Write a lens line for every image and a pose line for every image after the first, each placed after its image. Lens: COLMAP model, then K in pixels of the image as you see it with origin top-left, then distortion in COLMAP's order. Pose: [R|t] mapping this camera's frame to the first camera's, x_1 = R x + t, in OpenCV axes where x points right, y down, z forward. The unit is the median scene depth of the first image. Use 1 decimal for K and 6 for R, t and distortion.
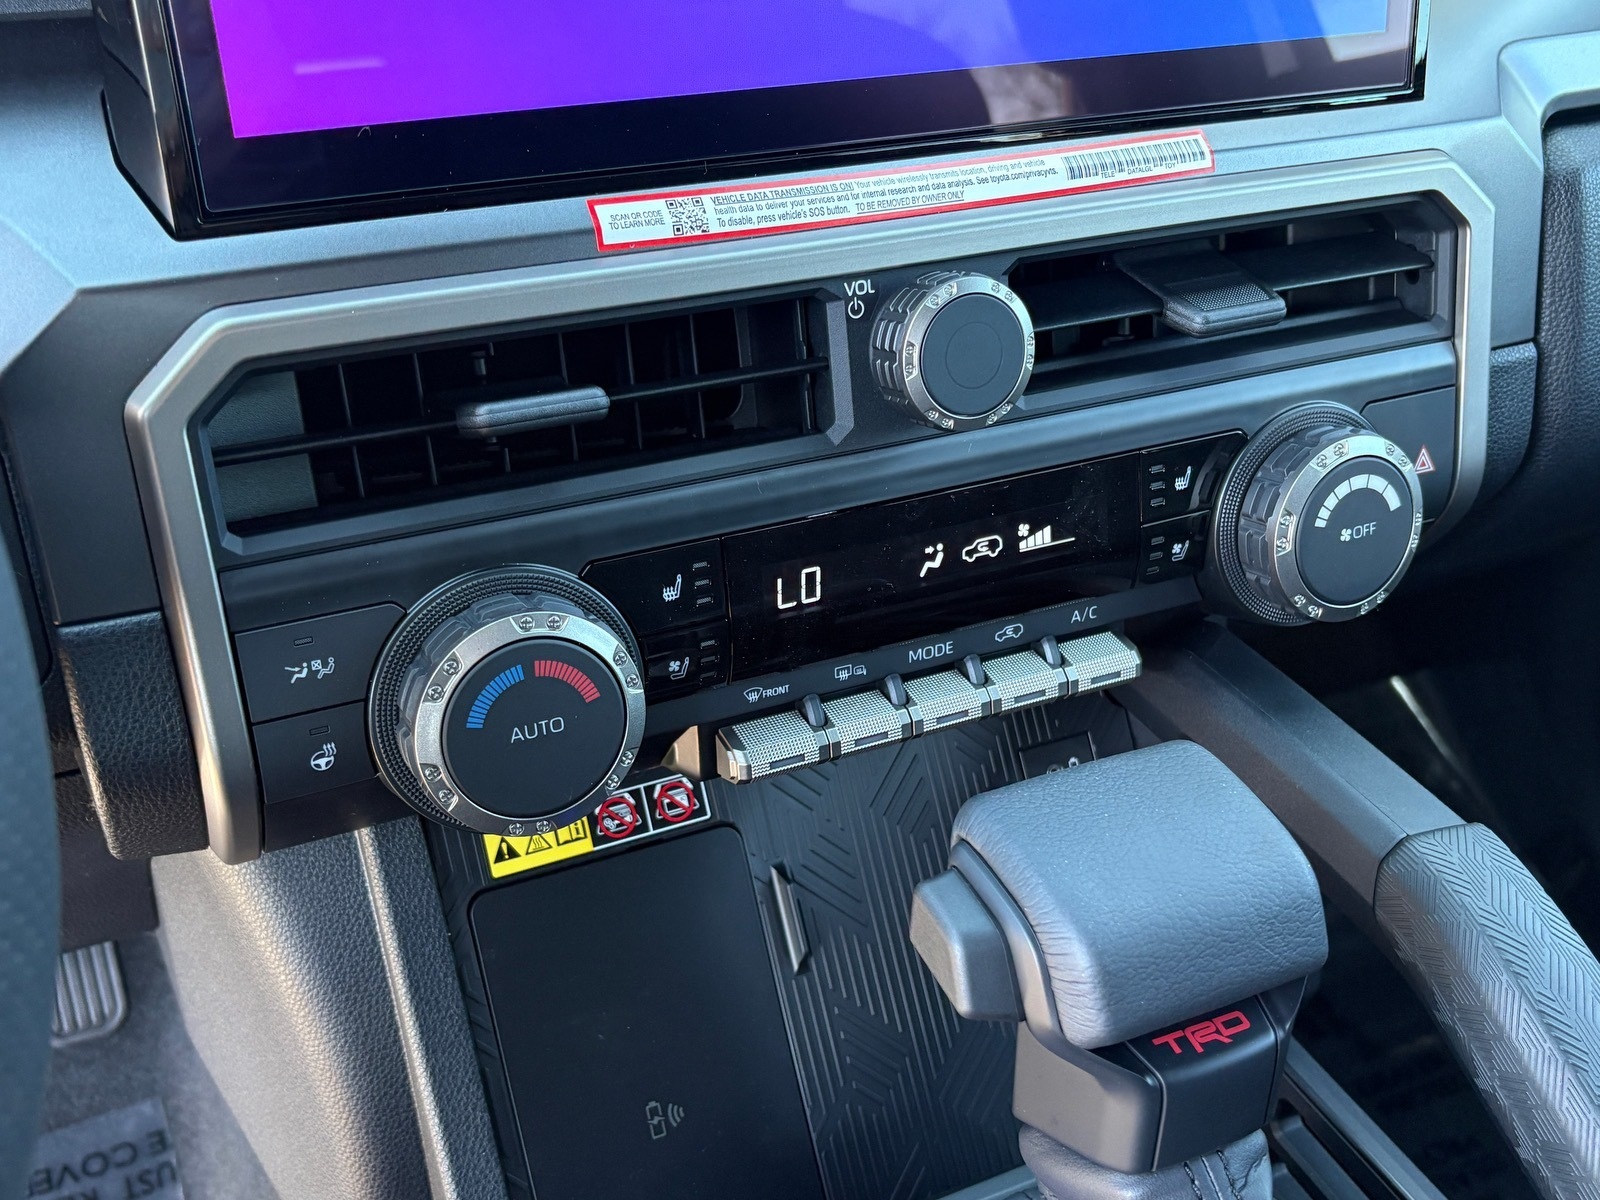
lens RADIAL K [[1628.3, 0, 800.0], [0, 1628.3, 600.0], [0, 0, 1]] dist [0.188041, -0.668007]
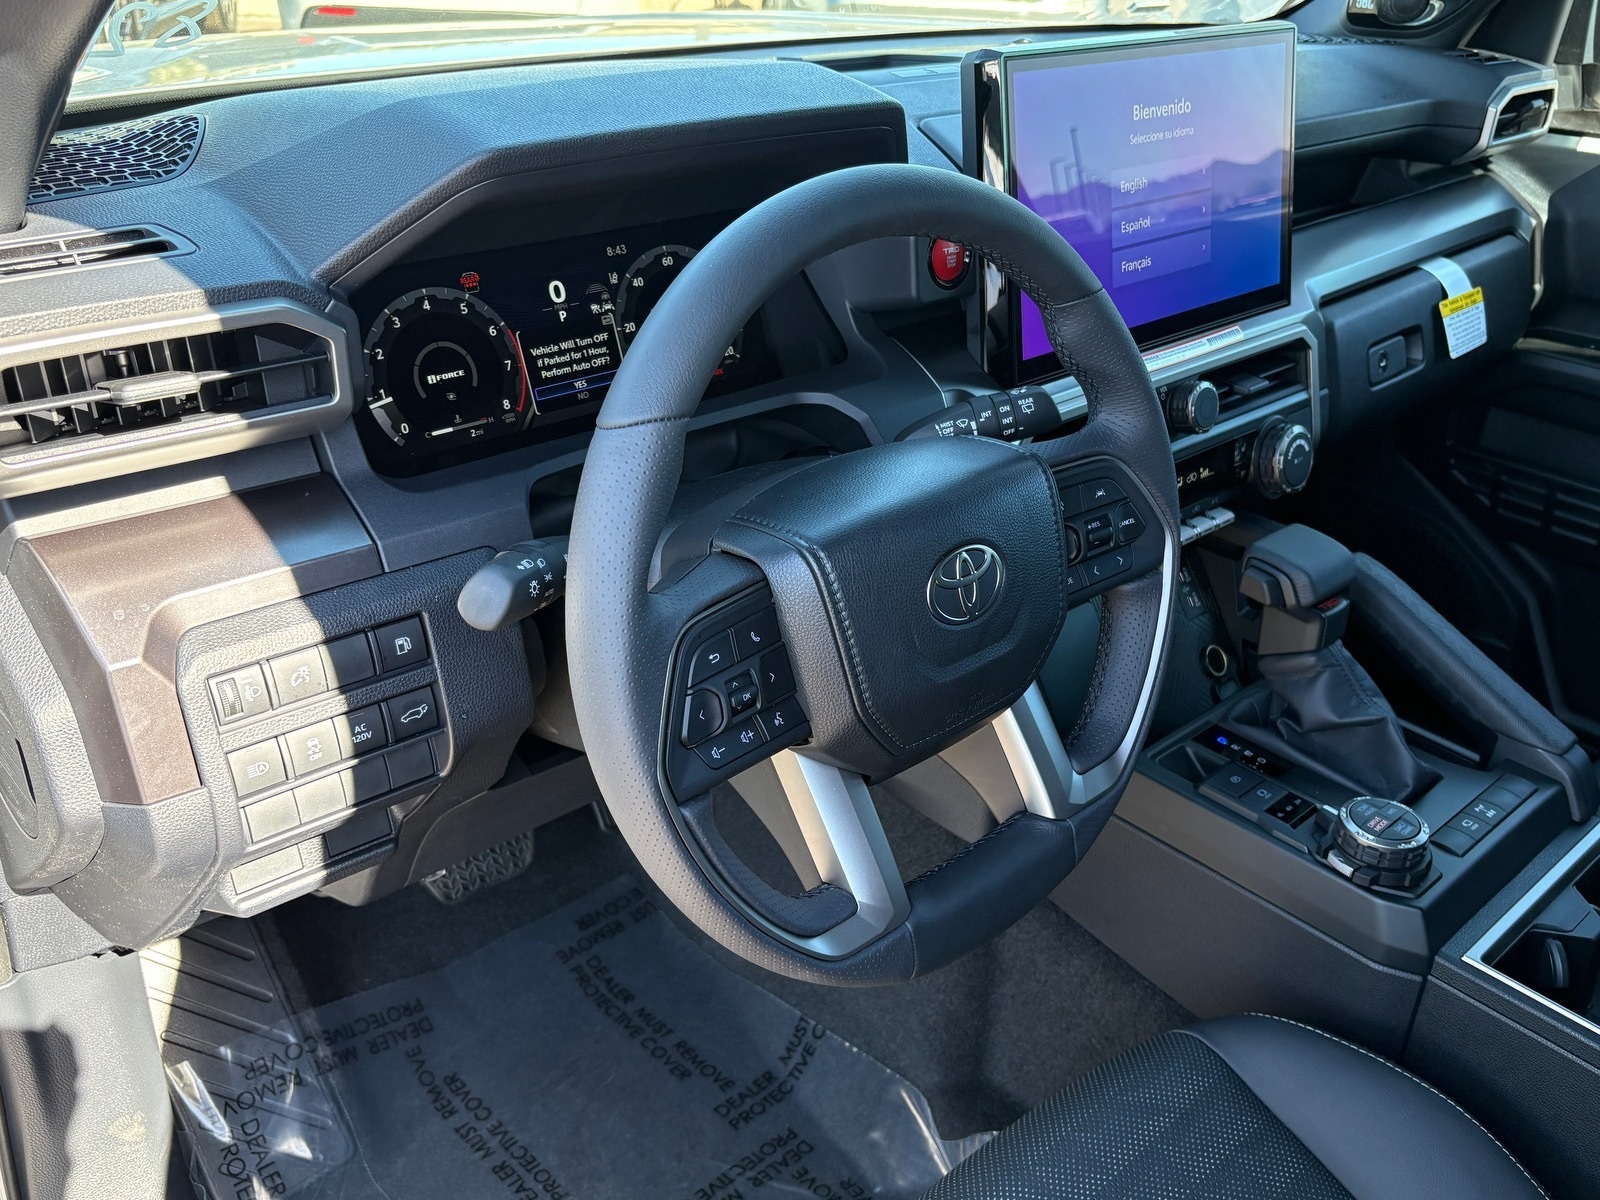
lens RADIAL K [[1414.9, 0, 800.0], [0, 1414.9, 600.0], [0, 0, 1]] dist [0.011417, 0.005914]
pose [[0.957268, -0.127209, 0.259723, -1.230139], [0.136676, 0.990440, -0.018646, 0.134193], [-0.254868, 0.053347, 0.965503, -1.200887]]
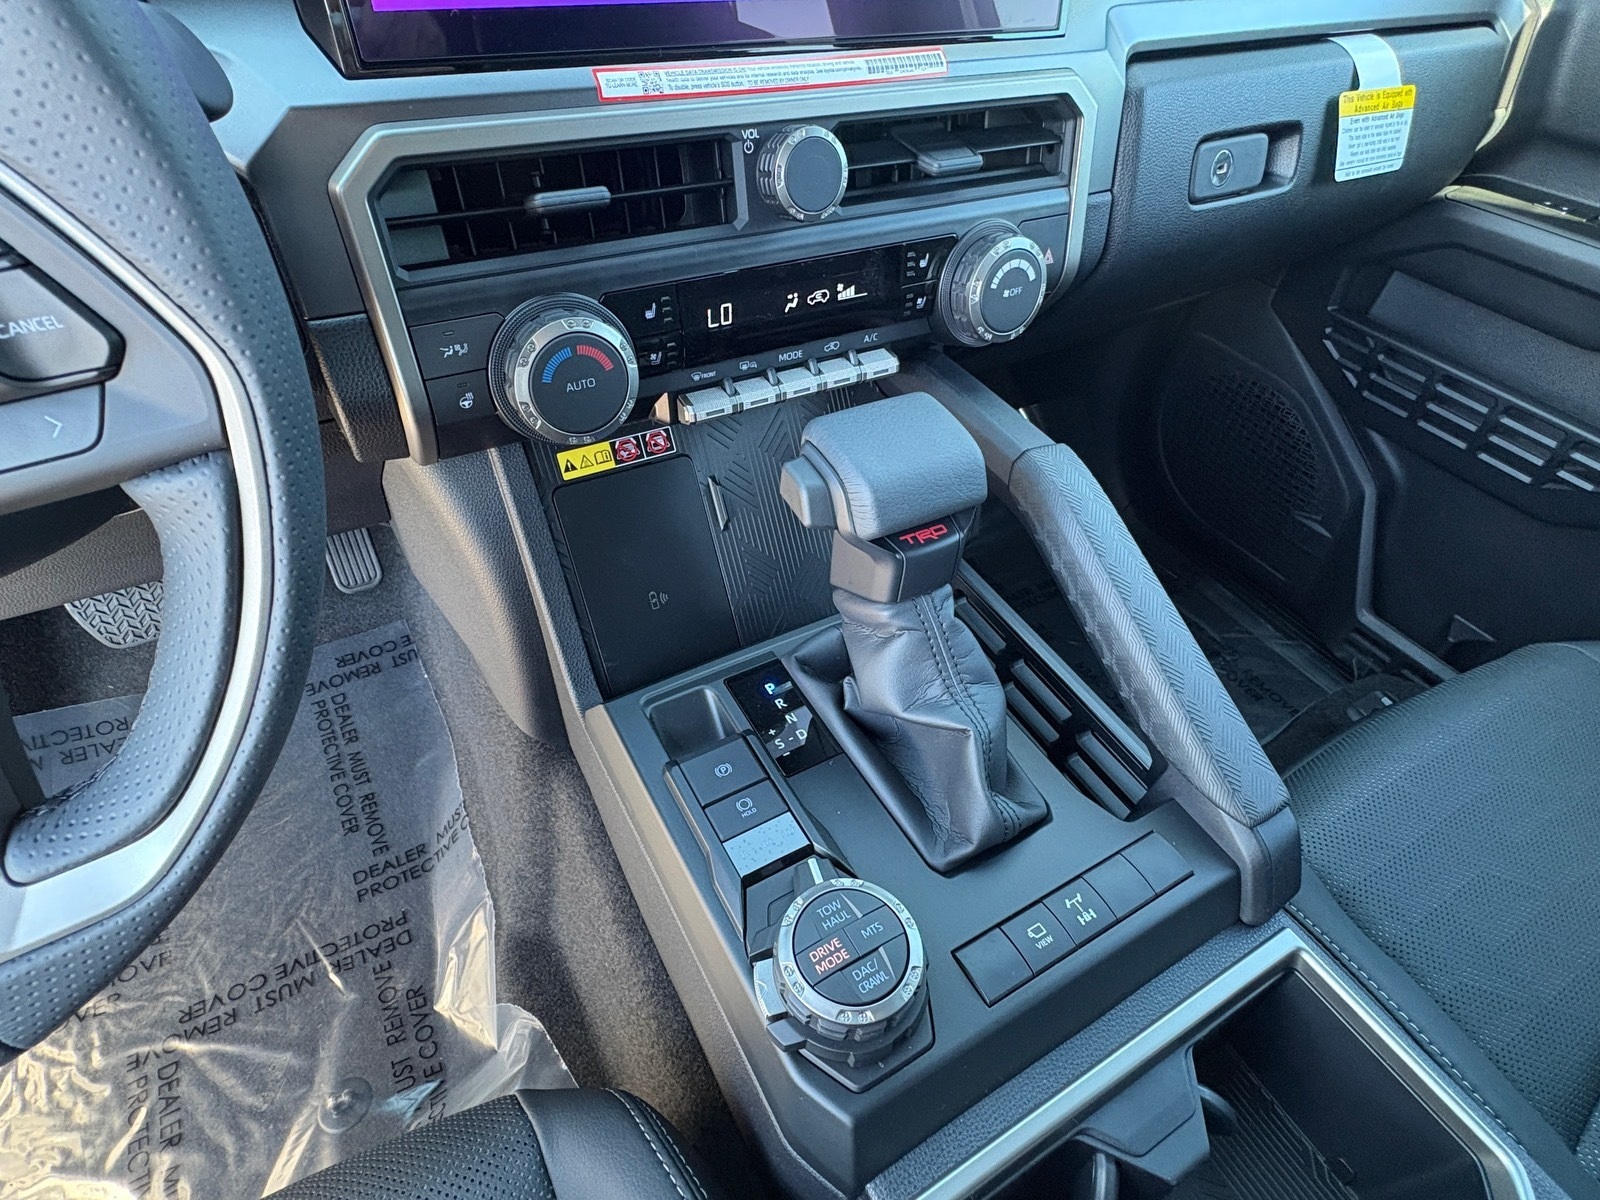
lens RADIAL K [[820.0, 0, 785.6], [0, 820.0, 596.2], [0, 0, 1]] dist [0.003461, -0.001313]
pose [[0.997074, -0.019761, 0.073838, -0.001250], [0.001288, 0.970210, 0.242261, 0.075457], [-0.076425, -0.241458, 0.967397, 0.016076]]
